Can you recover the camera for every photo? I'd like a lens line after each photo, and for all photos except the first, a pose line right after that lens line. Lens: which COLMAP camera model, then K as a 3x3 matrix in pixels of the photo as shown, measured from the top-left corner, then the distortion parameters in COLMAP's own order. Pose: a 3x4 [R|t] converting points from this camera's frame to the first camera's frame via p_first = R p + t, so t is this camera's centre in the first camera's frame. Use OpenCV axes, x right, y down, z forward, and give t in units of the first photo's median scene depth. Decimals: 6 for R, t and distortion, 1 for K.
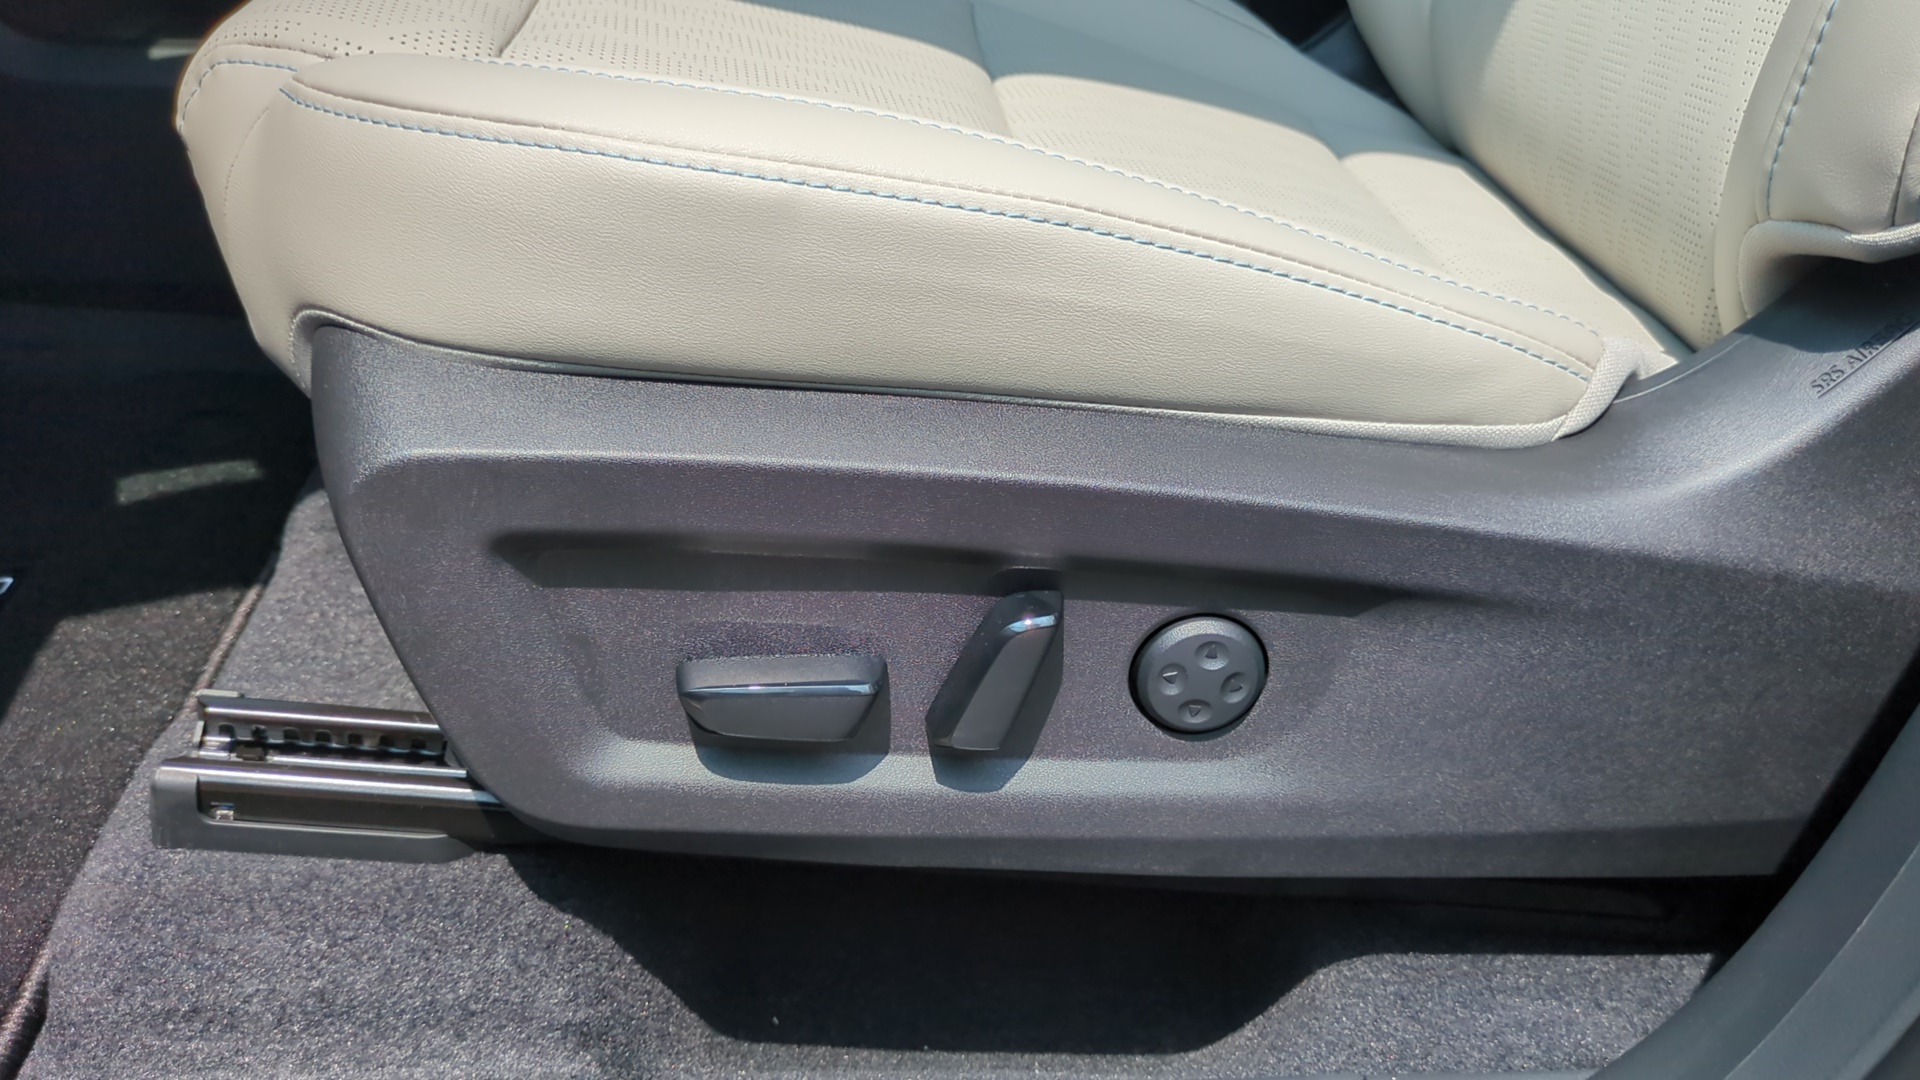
lens RADIAL K [[1572.3, 0, 960.0], [0, 1572.3, 540.0], [0, 0, 1]] dist [-0.000852, -0.000818]
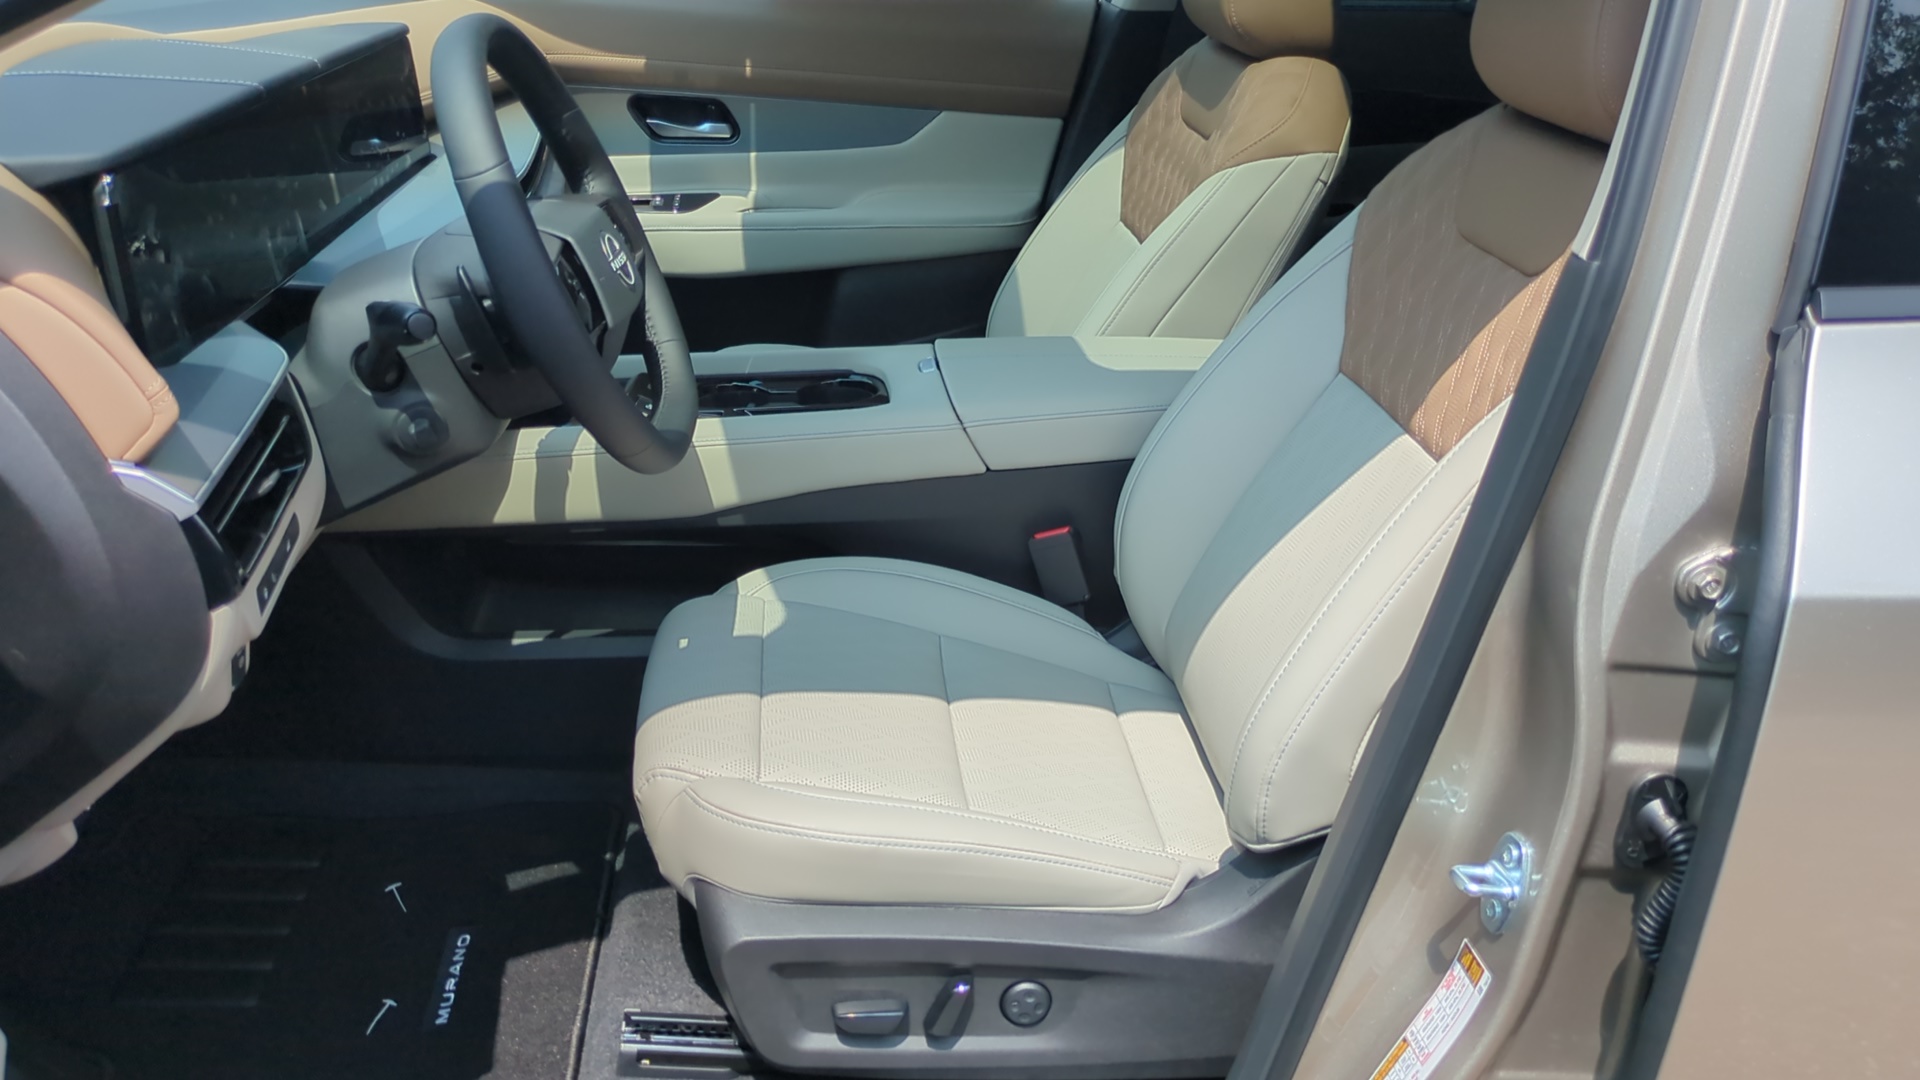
lens RADIAL K [[1622.4, 0, 968.2], [0, 1622.4, 534.4], [0, 0, 1]] dist [0.011525, -0.004317]
pose [[0.999711, -0.011603, 0.021053, 0.006277], [0.013461, 0.995817, -0.090372, -0.458053], [-0.019917, 0.090629, 0.995686, -1.806822]]
